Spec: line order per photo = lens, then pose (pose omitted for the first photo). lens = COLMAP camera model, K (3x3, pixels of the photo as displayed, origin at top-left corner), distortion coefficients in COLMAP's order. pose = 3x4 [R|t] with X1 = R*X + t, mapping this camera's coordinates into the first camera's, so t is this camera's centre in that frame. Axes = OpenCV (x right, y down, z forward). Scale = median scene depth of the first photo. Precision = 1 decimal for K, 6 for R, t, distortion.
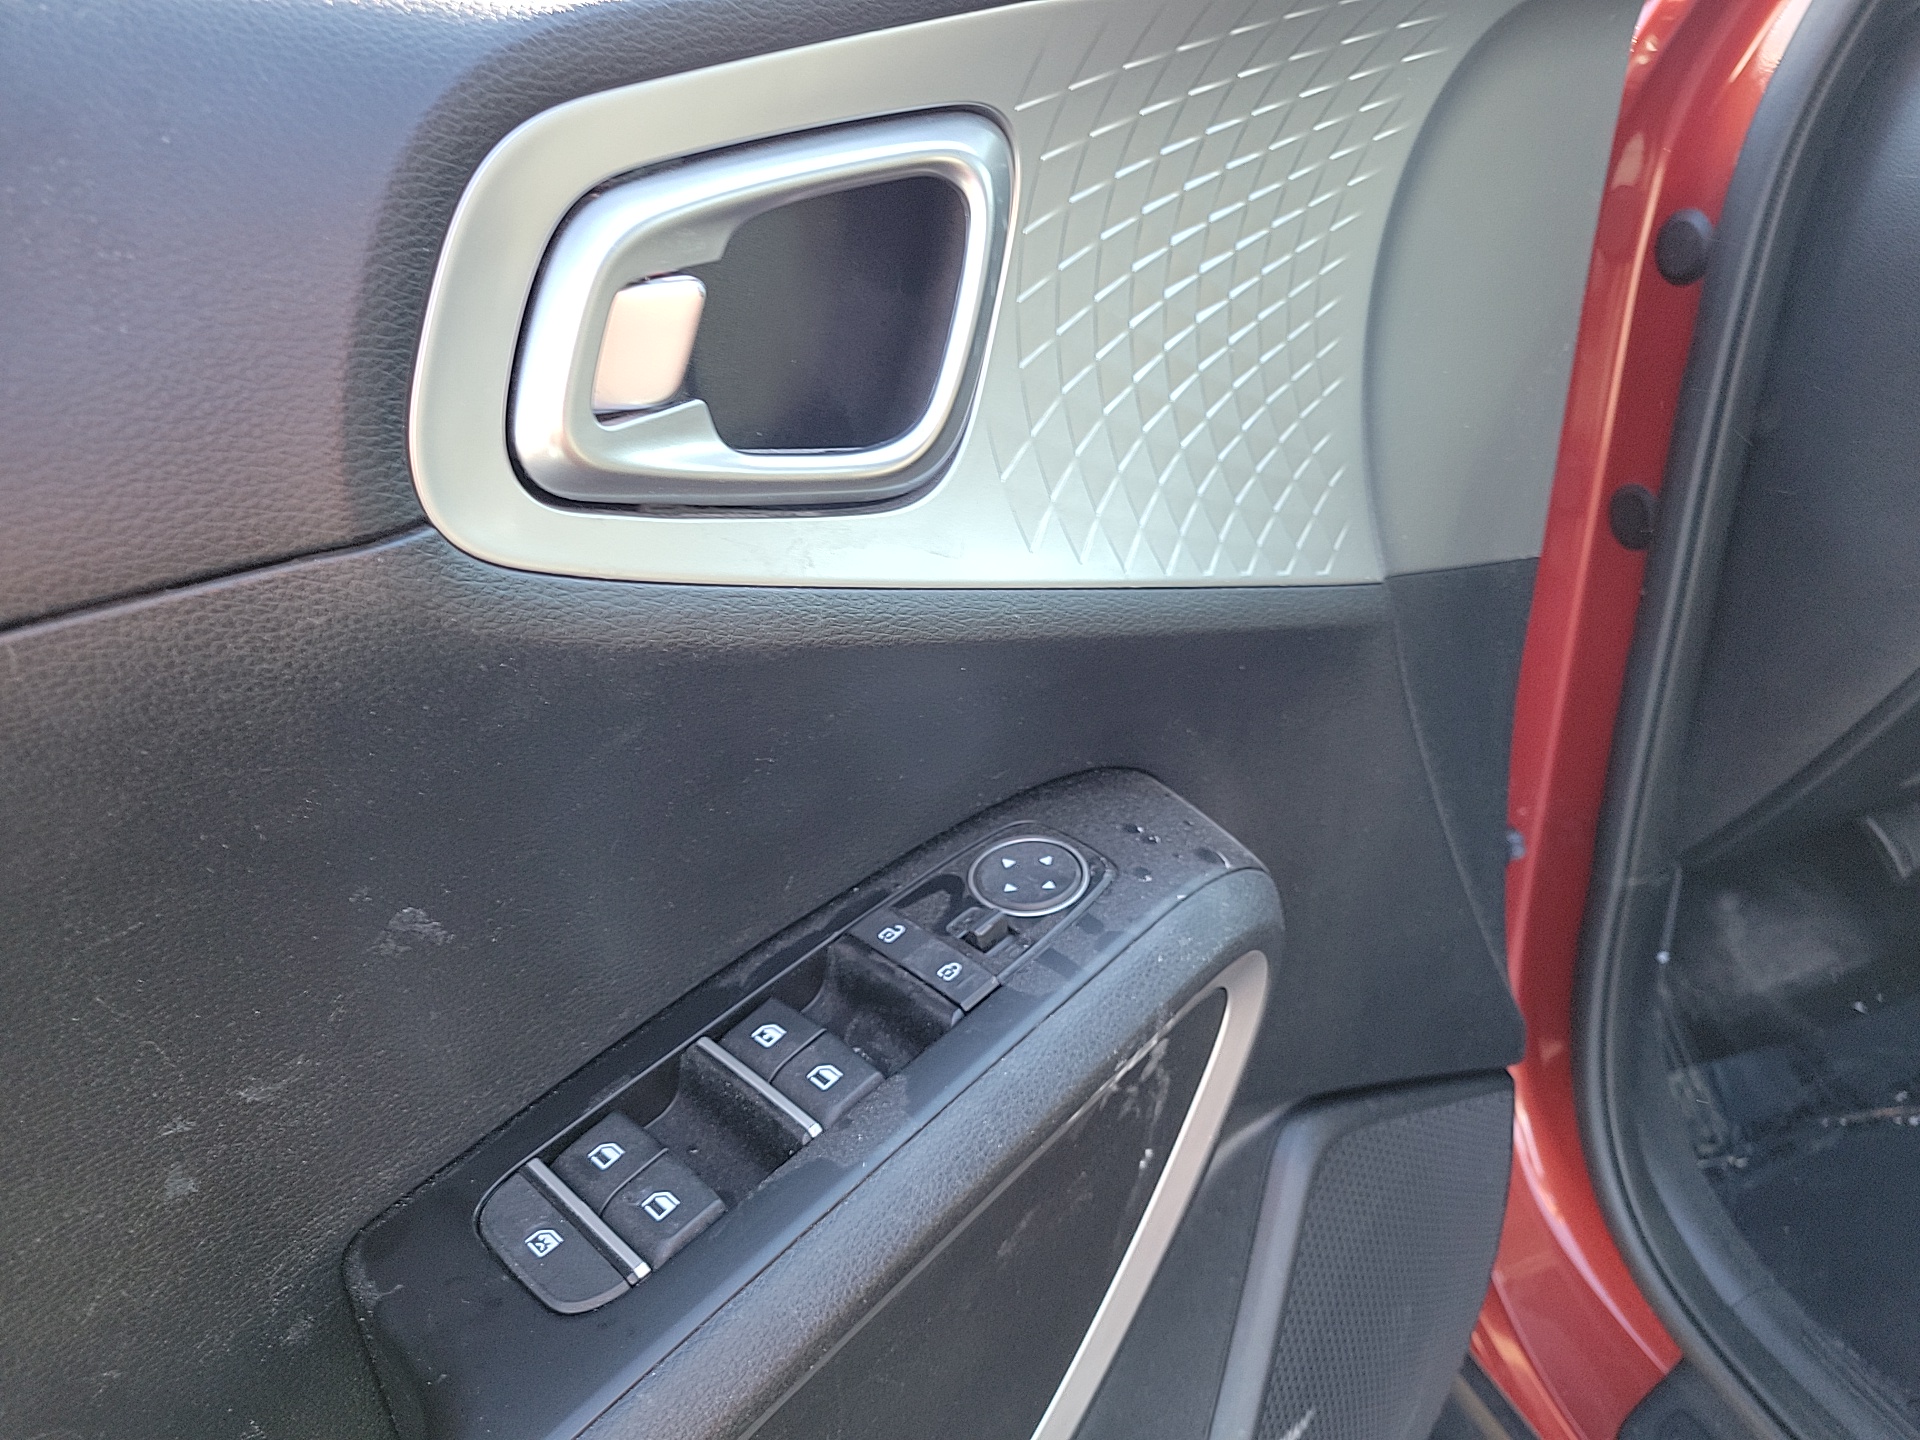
lens RADIAL K [[1591.7, 0, 939.9], [0, 1591.7, 713.6], [0, 0, 1]] dist [0.031946, -0.018934]
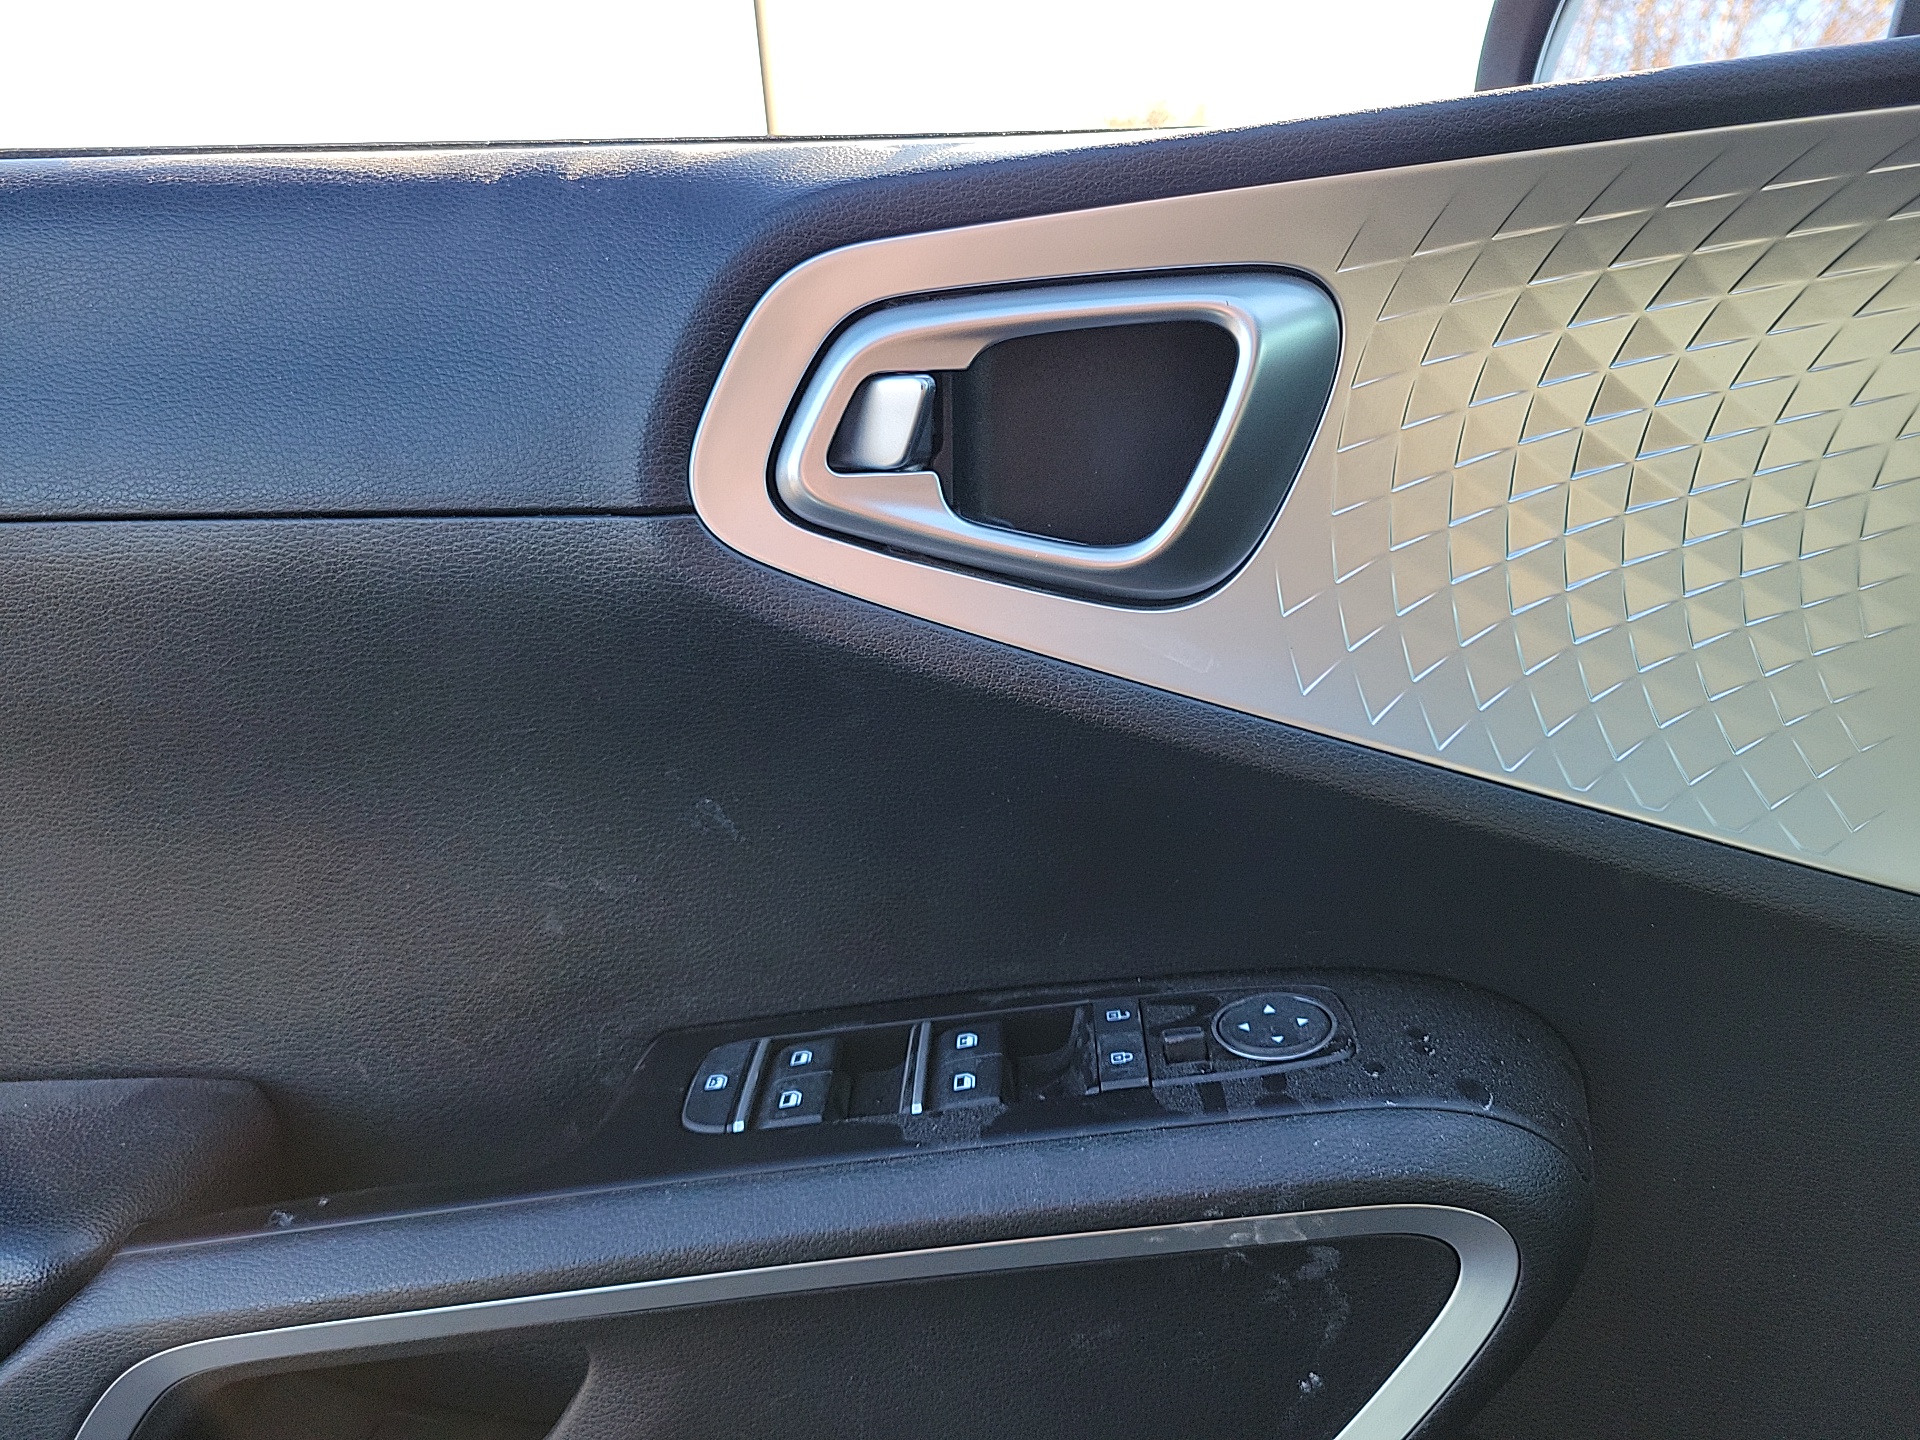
lens RADIAL K [[1591.7, 0, 939.9], [0, 1591.7, 713.6], [0, 0, 1]] dist [0.031946, -0.018934]
pose [[0.613904, 0.198242, -0.764082, 0.829778], [-0.332374, 0.942881, -0.022415, 0.013561], [0.715995, 0.267721, 0.644729, 0.212502]]
